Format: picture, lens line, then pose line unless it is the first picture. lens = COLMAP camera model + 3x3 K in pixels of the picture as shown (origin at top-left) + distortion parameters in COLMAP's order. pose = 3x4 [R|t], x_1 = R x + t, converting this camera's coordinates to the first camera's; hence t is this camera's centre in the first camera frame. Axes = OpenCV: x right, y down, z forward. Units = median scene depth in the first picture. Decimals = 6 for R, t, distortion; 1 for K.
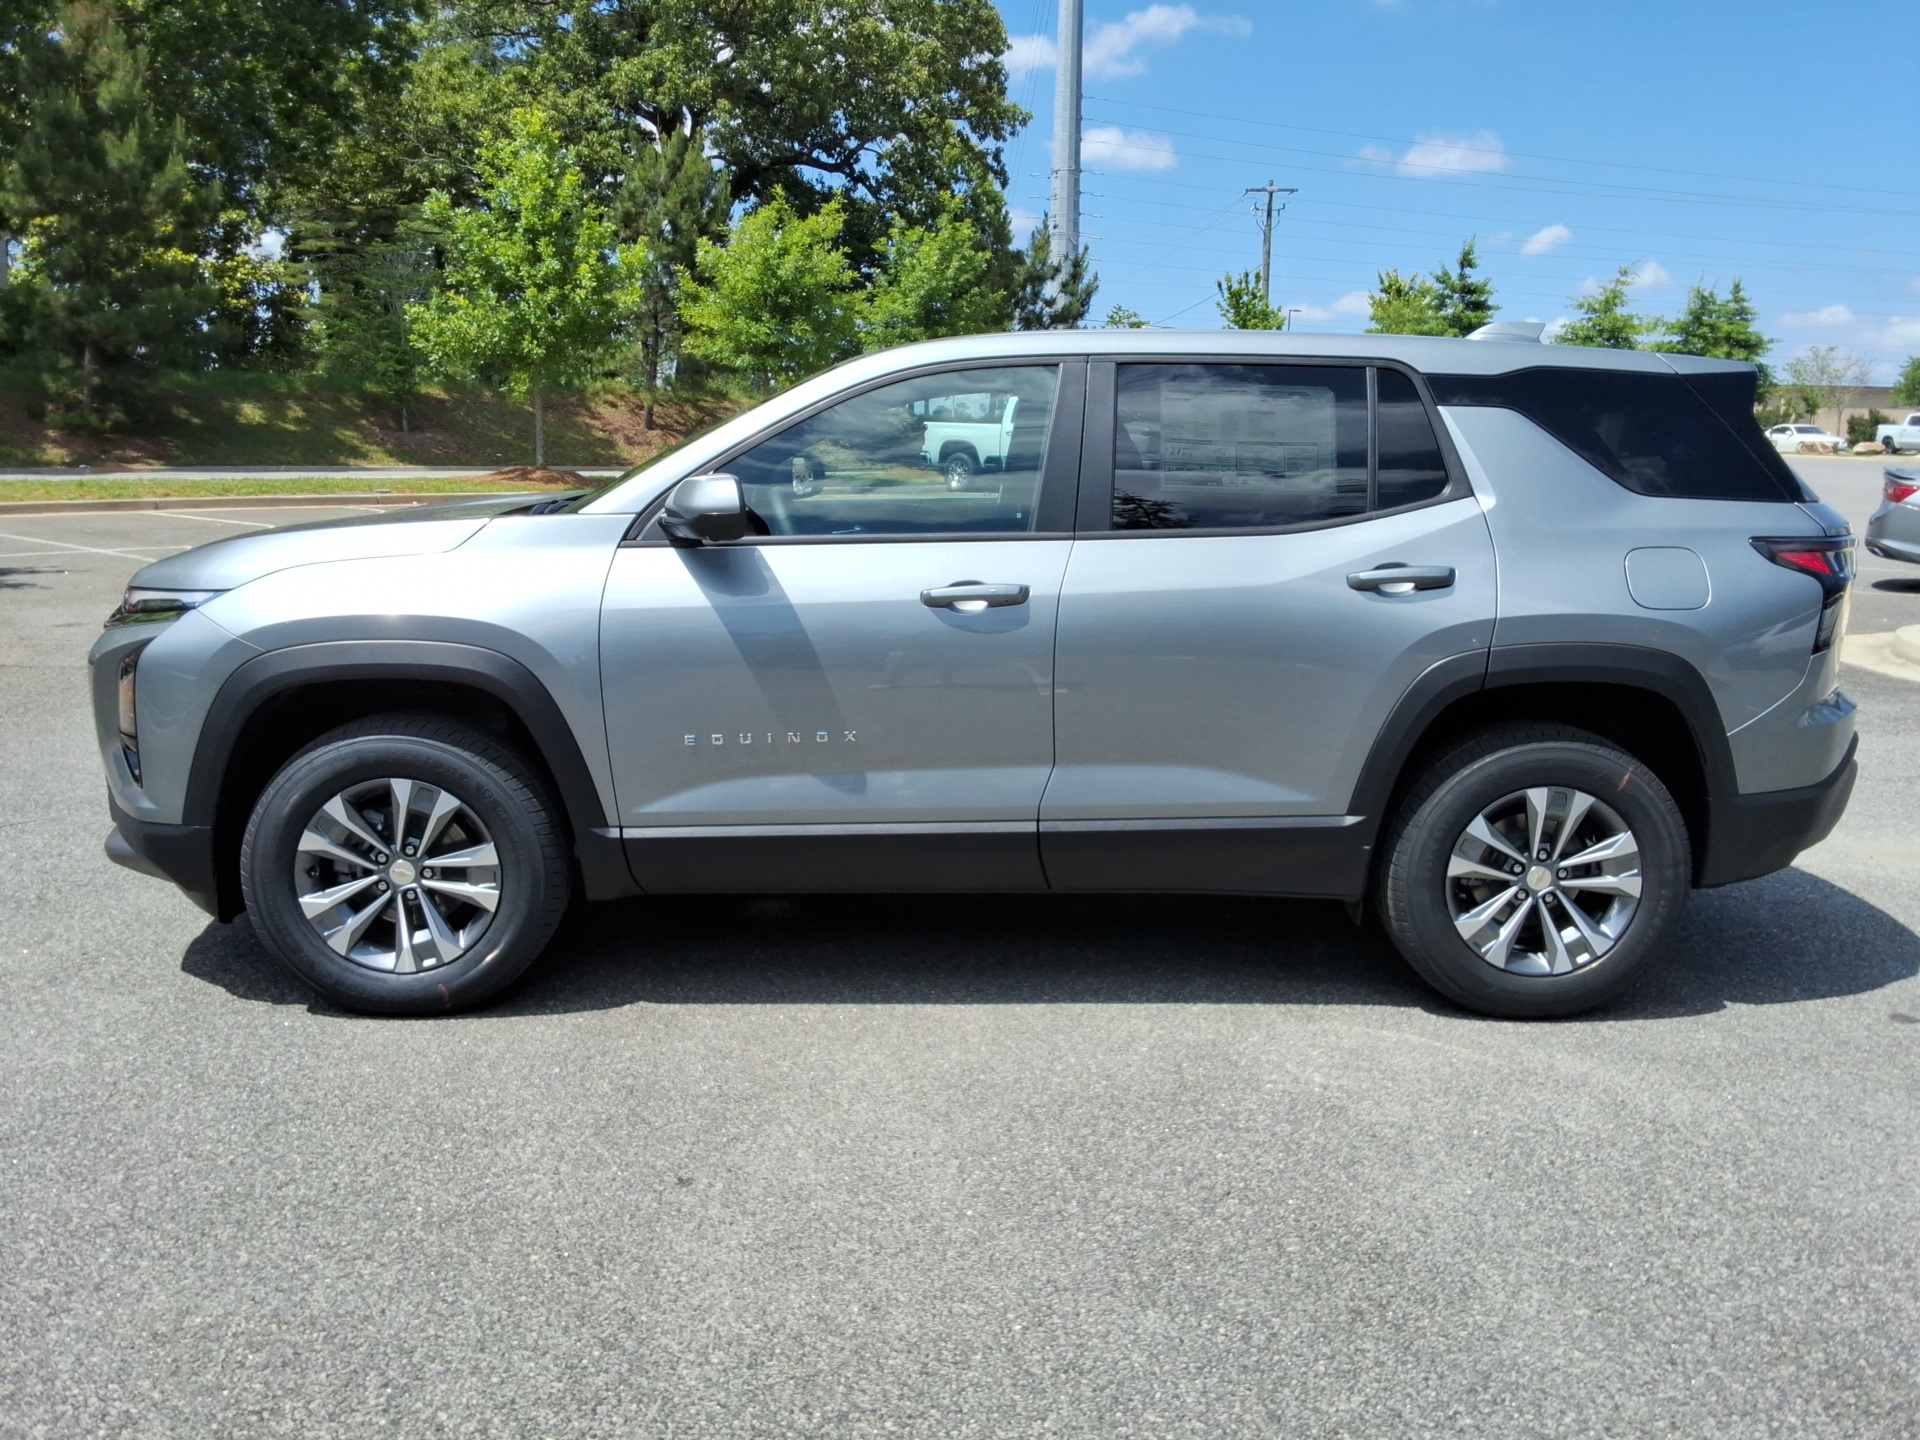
lens RADIAL K [[1552.4, 0, 967.0], [0, 1552.4, 712.5], [0, 0, 1]] dist [0.095734, -0.159480]
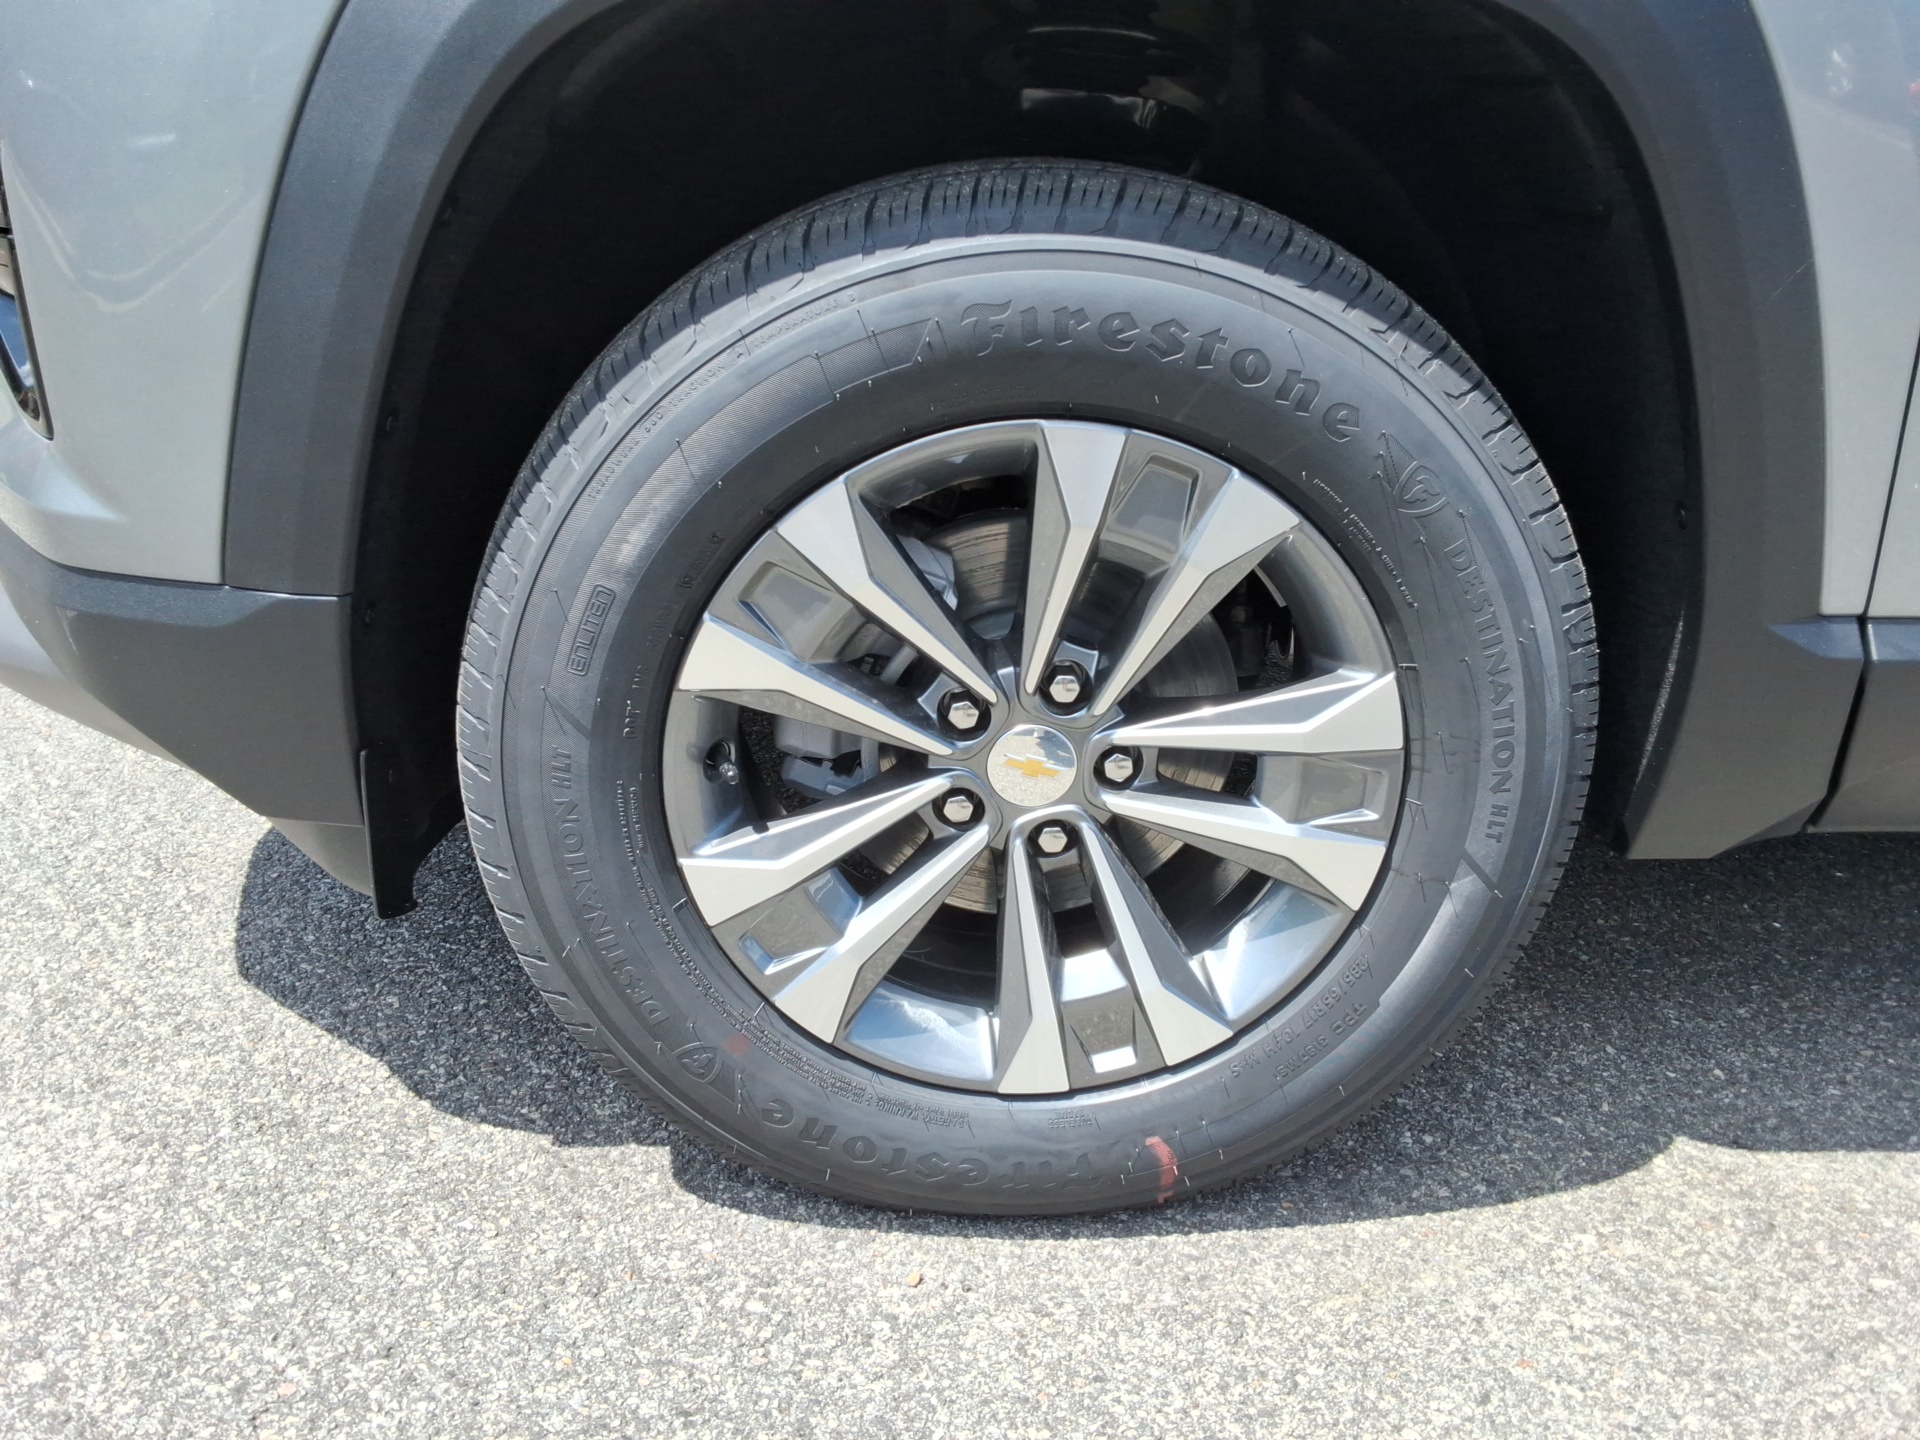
lens RADIAL K [[1552.4, 0, 967.0], [0, 1552.4, 712.5], [0, 0, 1]] dist [0.095734, -0.159480]
pose [[0.999795, 0.010718, 0.017181, -0.352803], [-0.014153, 0.976659, 0.214330, 0.032096], [-0.014482, -0.214529, 0.976610, 0.687216]]
